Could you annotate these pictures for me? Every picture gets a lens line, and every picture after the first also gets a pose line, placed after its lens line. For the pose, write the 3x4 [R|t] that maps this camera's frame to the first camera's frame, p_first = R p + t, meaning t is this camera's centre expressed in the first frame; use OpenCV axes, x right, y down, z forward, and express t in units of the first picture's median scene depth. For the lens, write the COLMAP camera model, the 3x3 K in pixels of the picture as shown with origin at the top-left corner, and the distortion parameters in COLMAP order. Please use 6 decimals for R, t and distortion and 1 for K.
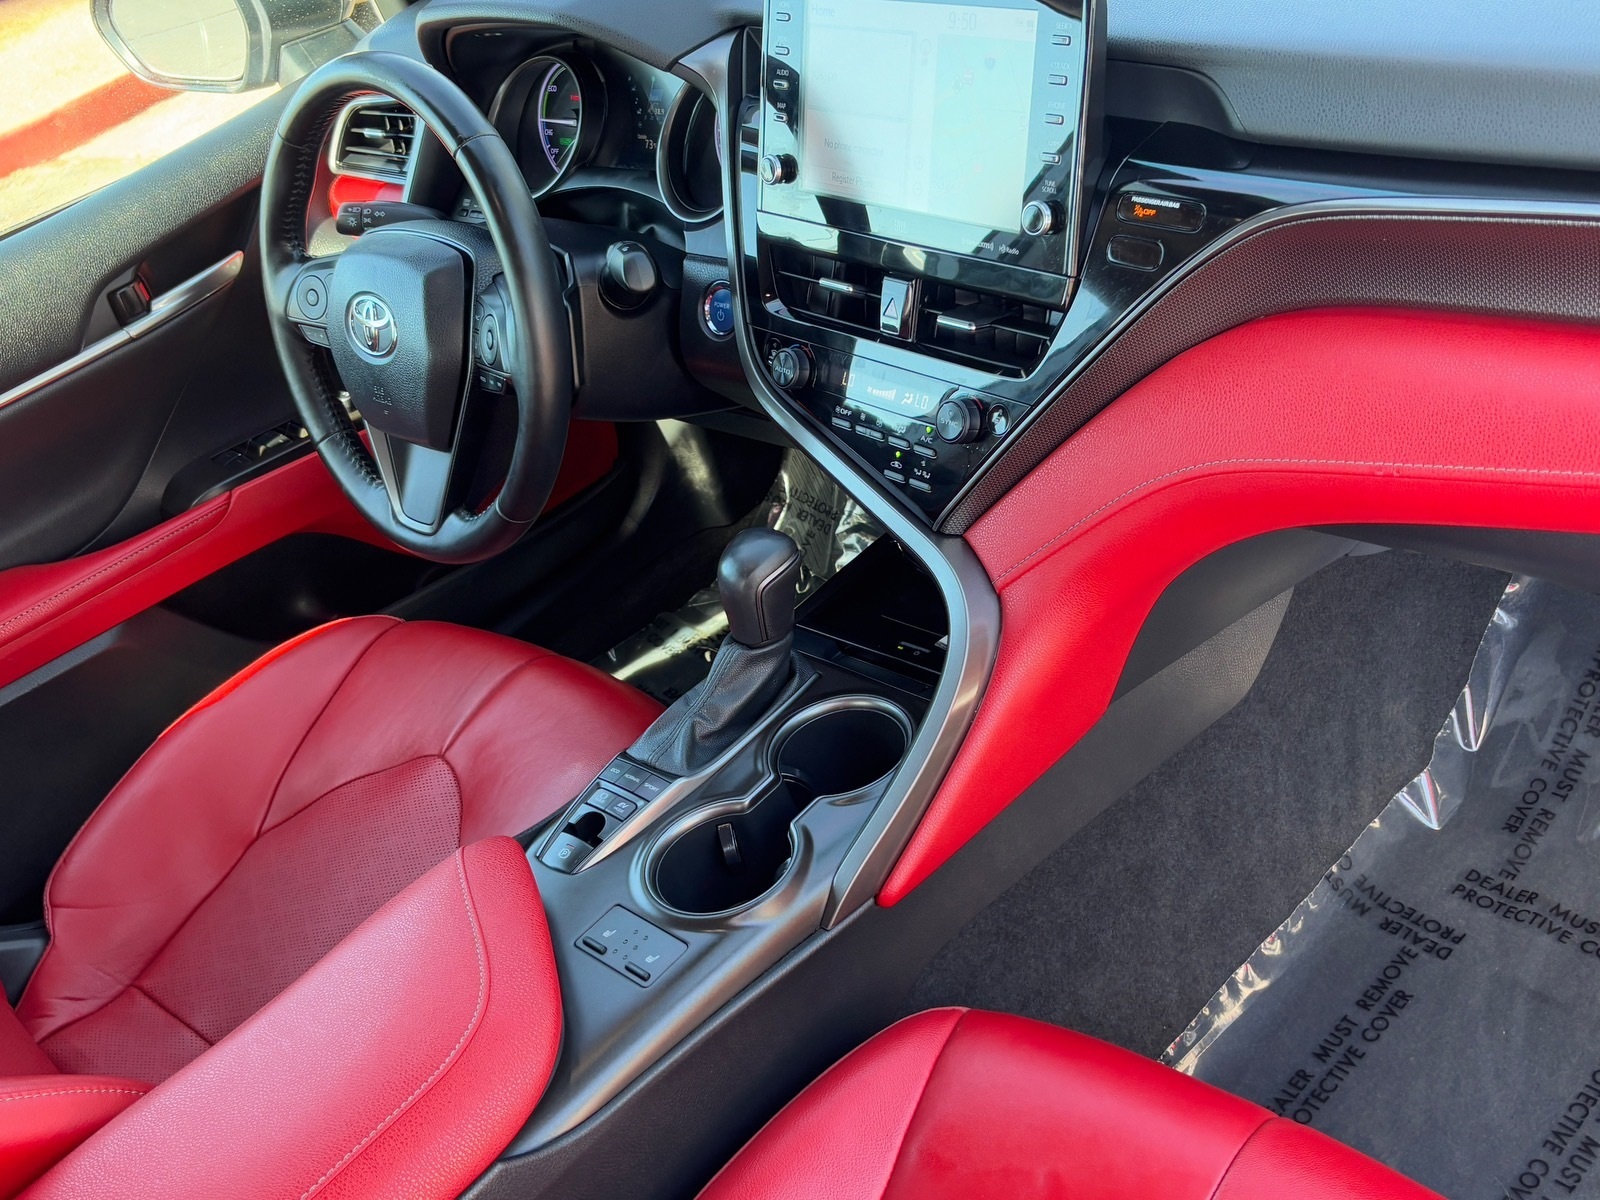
lens RADIAL K [[1627.4, 0, 816.3], [0, 1627.4, 617.4], [0, 0, 1]] dist [0.017900, 0.000000]
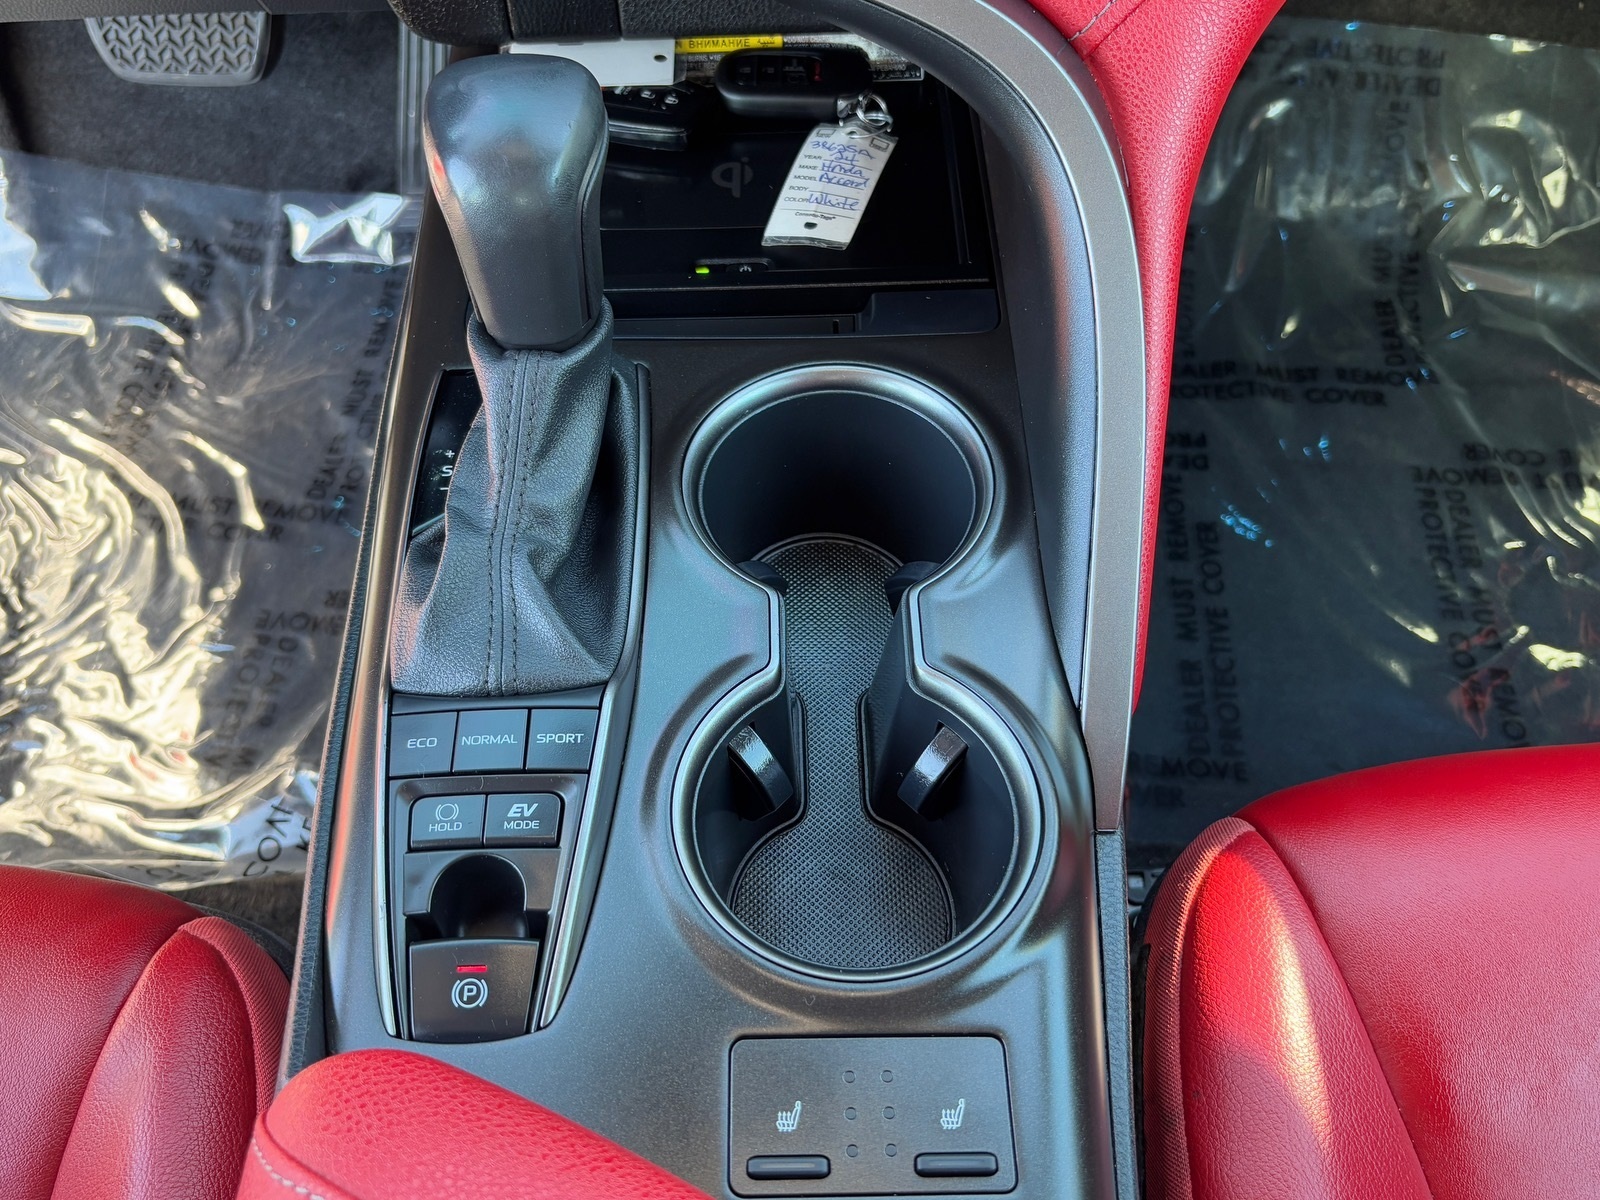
lens RADIAL K [[1413.5, 0, 788.1], [0, 1413.5, 615.7], [0, 0, 1]] dist [-0.015296, 0.015363]
pose [[0.719051, -0.420076, 0.553626, -0.207757], [0.270757, 0.903022, 0.333529, -0.022852], [-0.640044, -0.089926, 0.763058, 0.592038]]
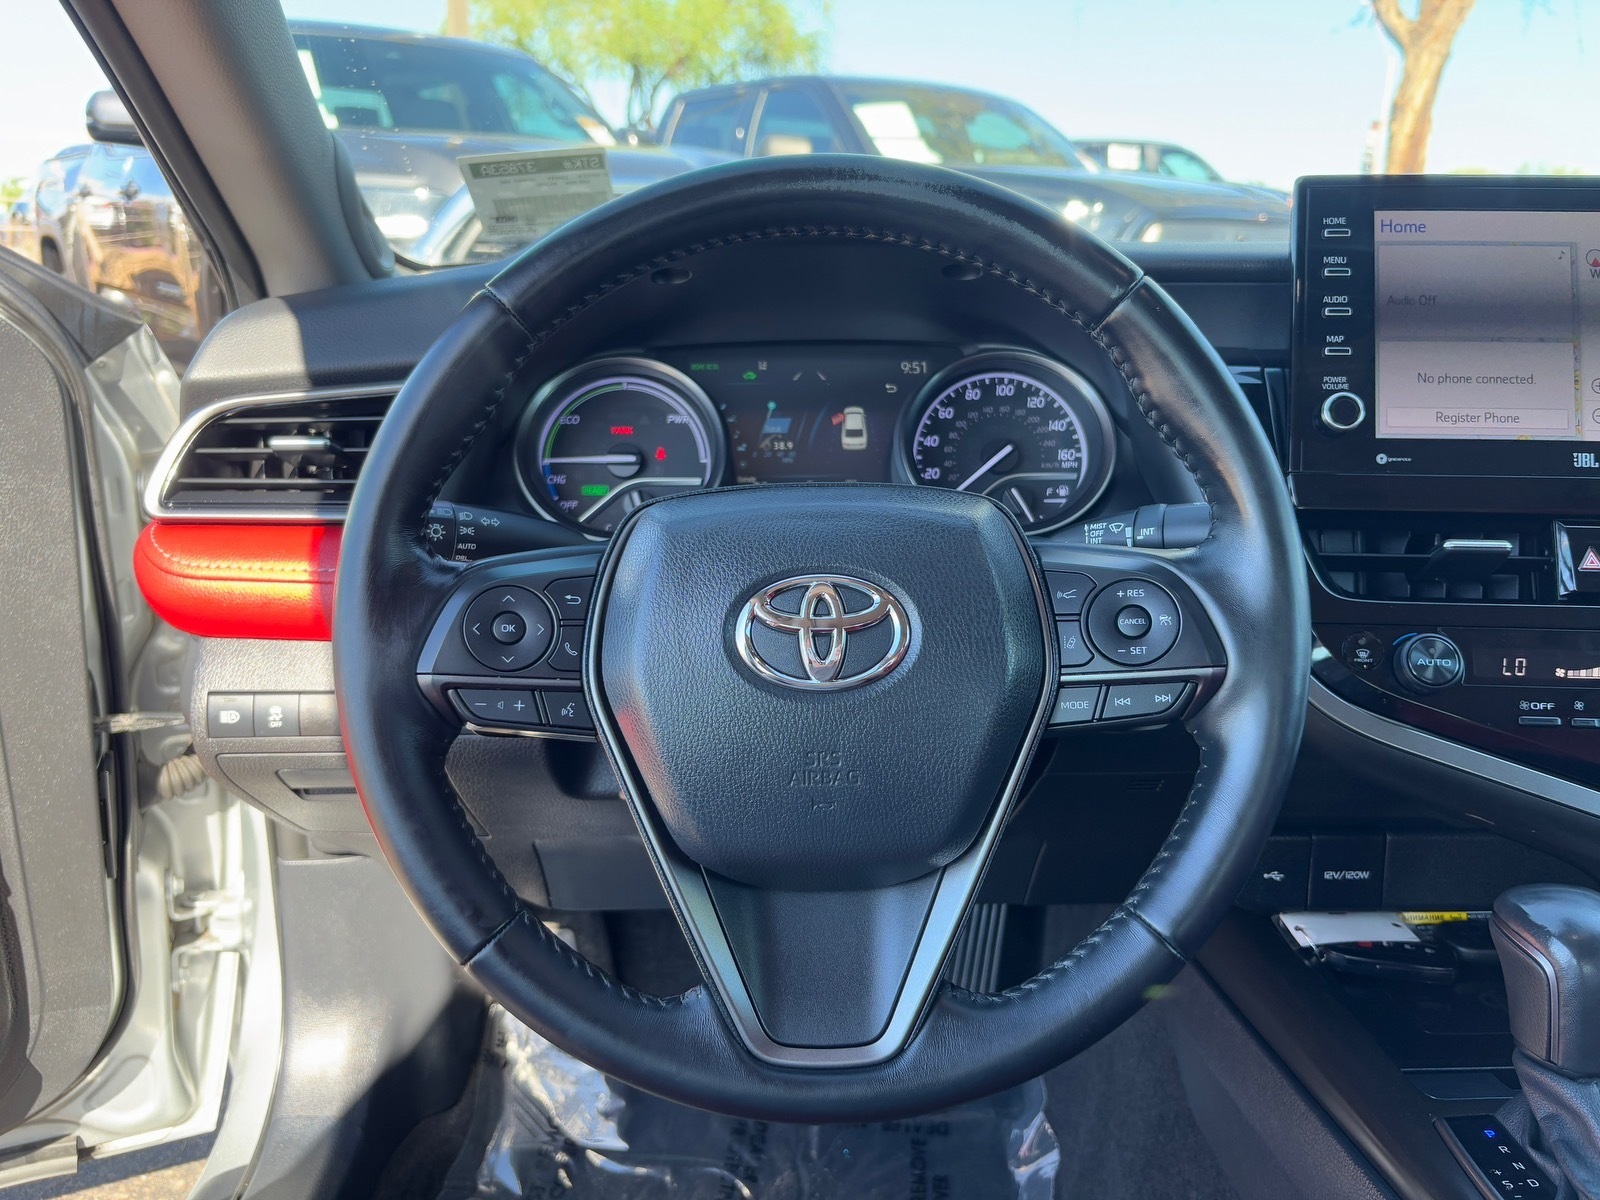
lens RADIAL K [[1216.5, 0, 790.5], [0, 1216.5, 610.3], [0, 0, 1]] dist [0.032288, -0.053966]
pose [[0.715599, 0.057832, 0.696113, -0.525425], [0.253929, 0.906847, -0.336377, -0.058494], [-0.650721, 0.417474, 0.634254, 0.742907]]
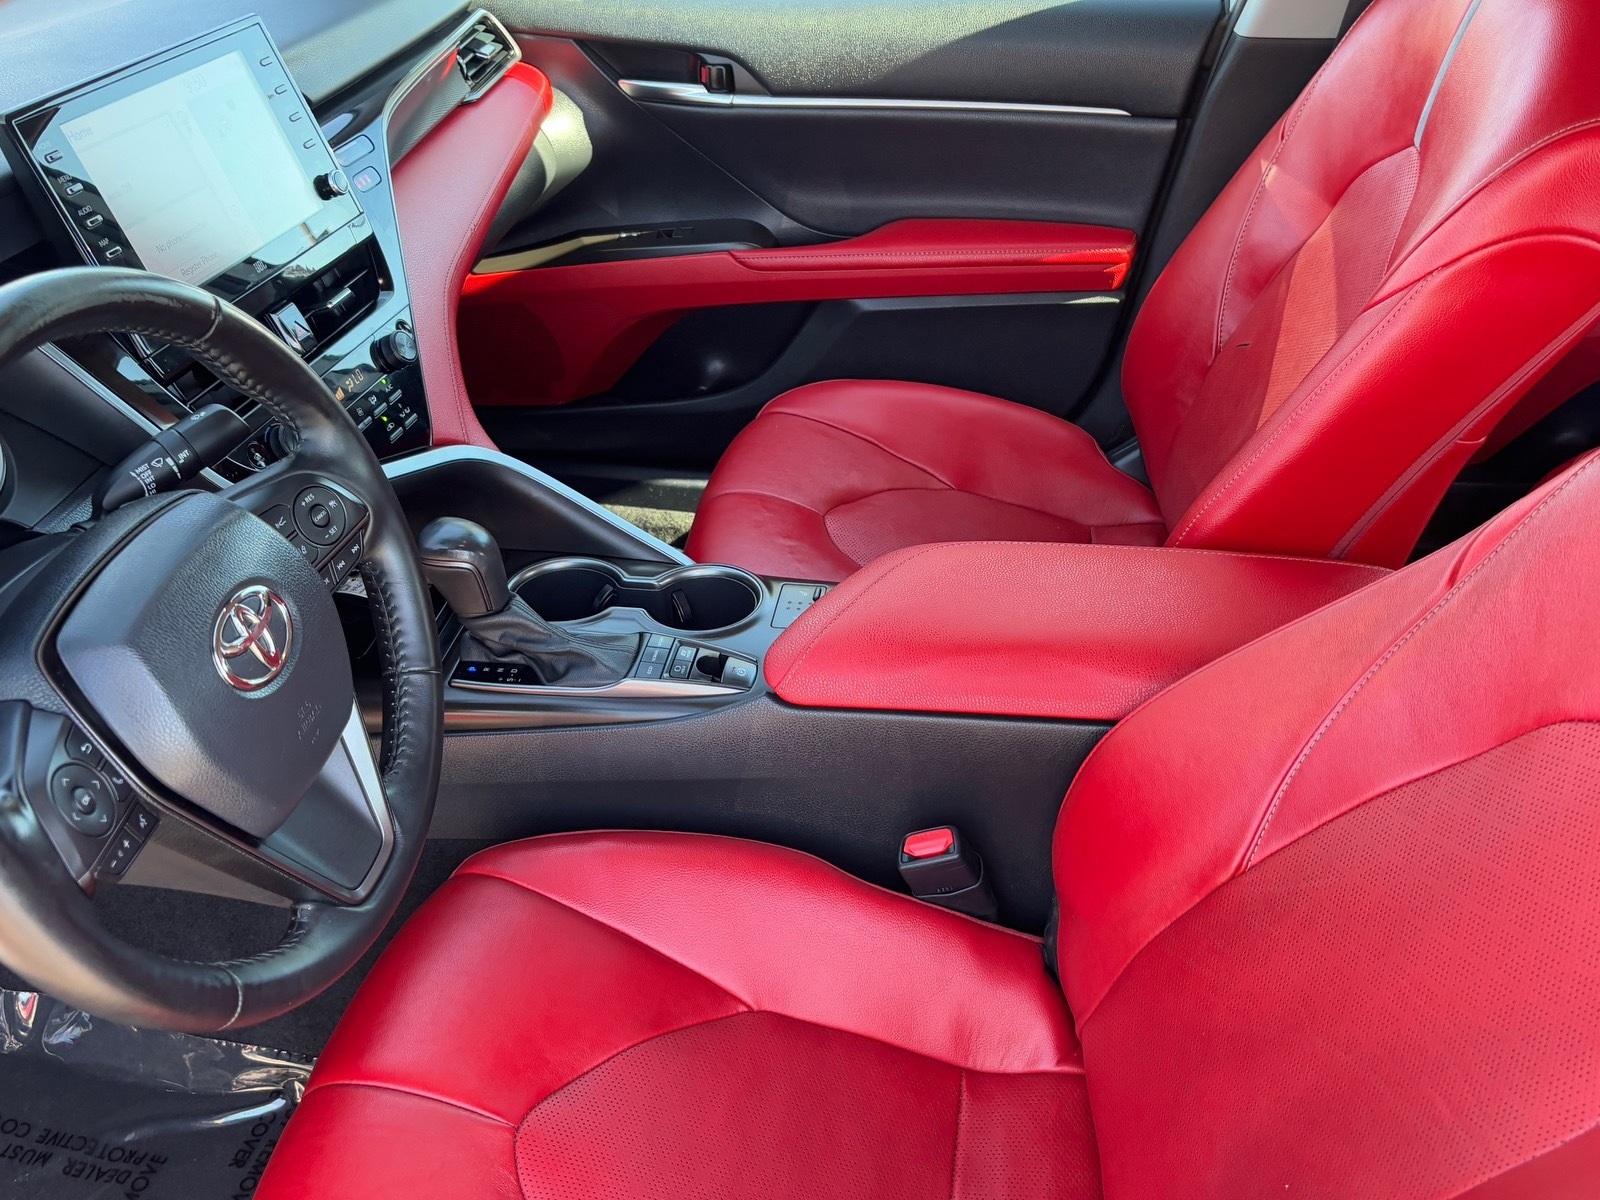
lens RADIAL K [[1464.9, 0, 803.3], [0, 1464.9, 633.7], [0, 0, 1]] dist [0.016417, 0.000000]
pose [[-0.532557, -0.263446, 0.804350, -0.858015], [0.604309, 0.547035, 0.579279, -0.382291], [-0.592616, 0.794575, -0.132125, 0.916102]]
